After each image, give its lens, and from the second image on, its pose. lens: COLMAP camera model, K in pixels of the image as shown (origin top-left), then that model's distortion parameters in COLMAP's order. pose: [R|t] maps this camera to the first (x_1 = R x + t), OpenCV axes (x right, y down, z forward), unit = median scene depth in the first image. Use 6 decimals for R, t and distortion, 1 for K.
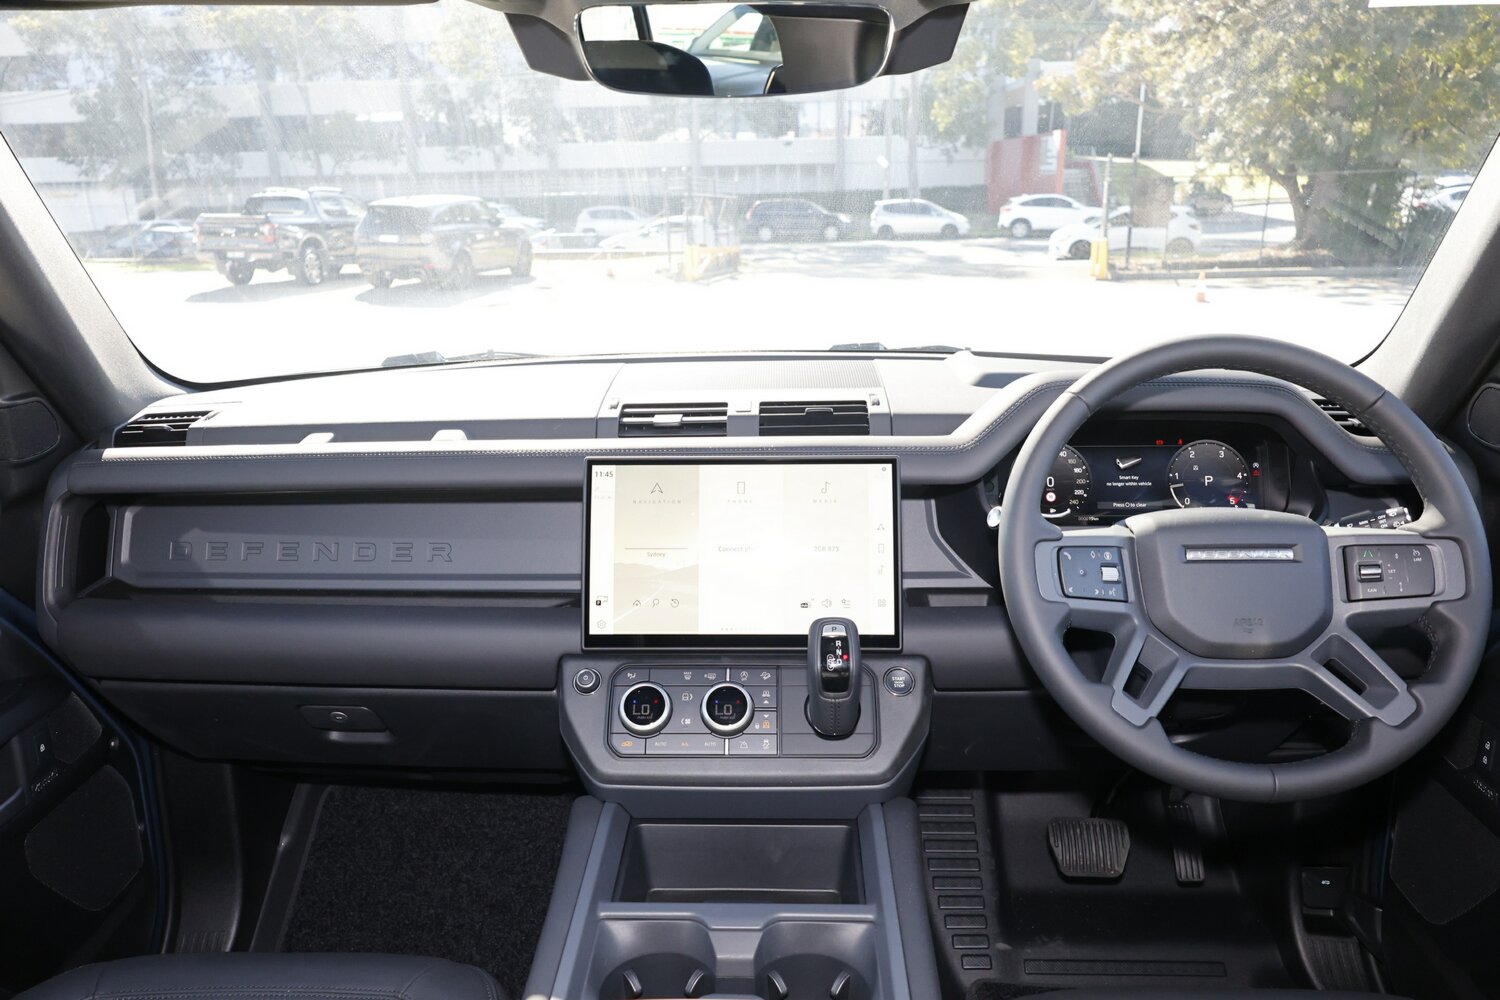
lens RADIAL K [[978.3, 0, 750.0], [0, 978.3, 500.0], [0, 0, 1]] dist [0.000827, 0.003524]
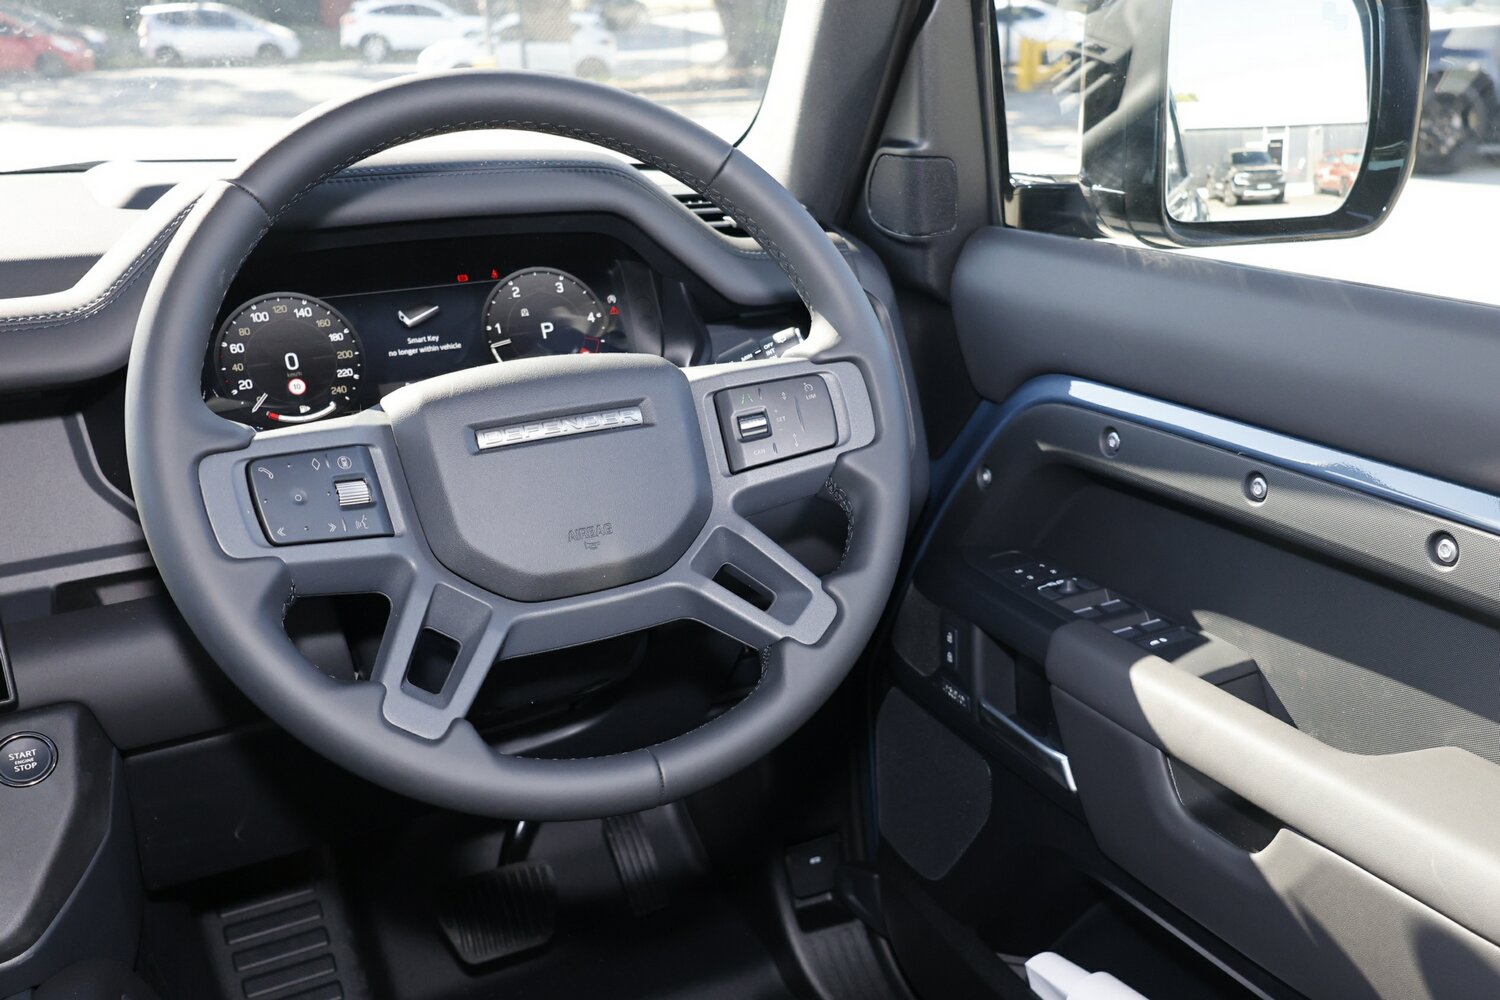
lens RADIAL K [[1236.9, 0, 750.0], [0, 1236.9, 500.0], [0, 0, 1]] dist [-0.007116, -0.004620]
pose [[0.890375, -0.168418, 0.422928, 0.251221], [0.151119, 0.985713, 0.074384, 0.057079], [-0.429413, -0.002317, 0.903105, 0.227466]]
